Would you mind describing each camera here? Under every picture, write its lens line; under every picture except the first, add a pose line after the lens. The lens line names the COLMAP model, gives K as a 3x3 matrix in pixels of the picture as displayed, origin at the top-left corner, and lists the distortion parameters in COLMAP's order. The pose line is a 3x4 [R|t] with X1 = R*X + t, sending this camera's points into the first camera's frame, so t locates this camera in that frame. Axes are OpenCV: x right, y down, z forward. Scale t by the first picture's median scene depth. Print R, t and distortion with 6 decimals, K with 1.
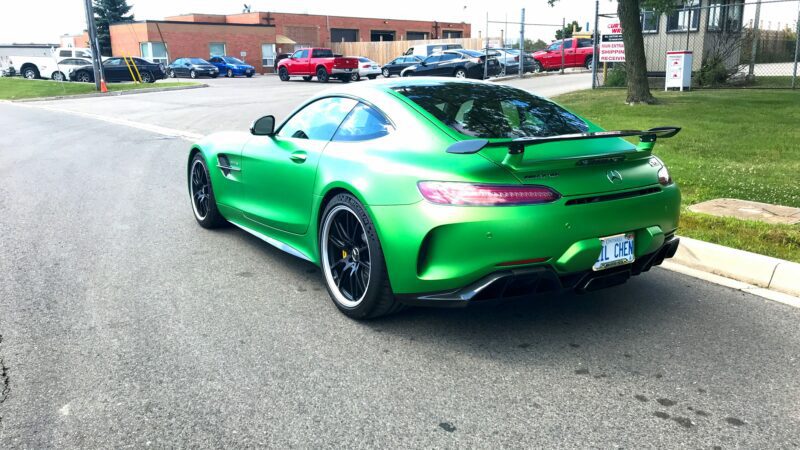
lens RADIAL K [[640.5, 0, 400.0], [0, 640.5, 225.0], [0, 0, 1]] dist [0.014911, 0.005481]
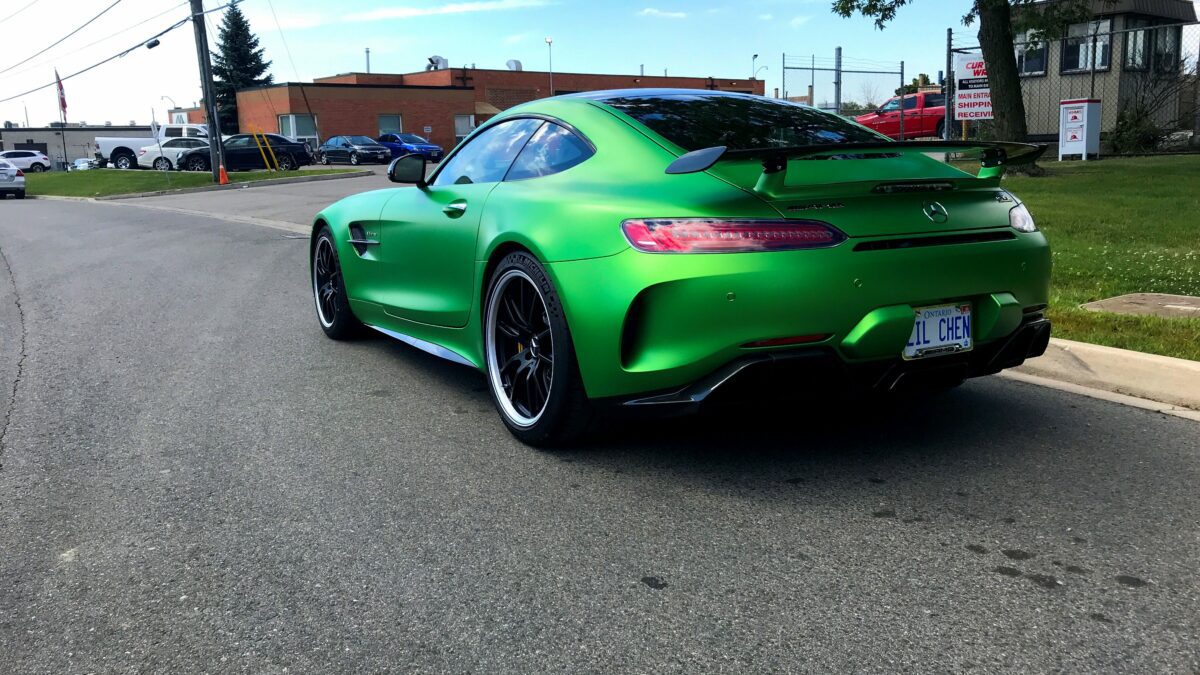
lens RADIAL K [[960.8, 0, 600.0], [0, 960.8, 337.5], [0, 0, 1]] dist [0.014911, 0.005481]
pose [[0.997982, -0.007947, -0.062991, 0.057206], [0.005011, 0.998900, -0.046620, 0.083019], [0.063293, 0.046210, 0.996925, 0.035681]]
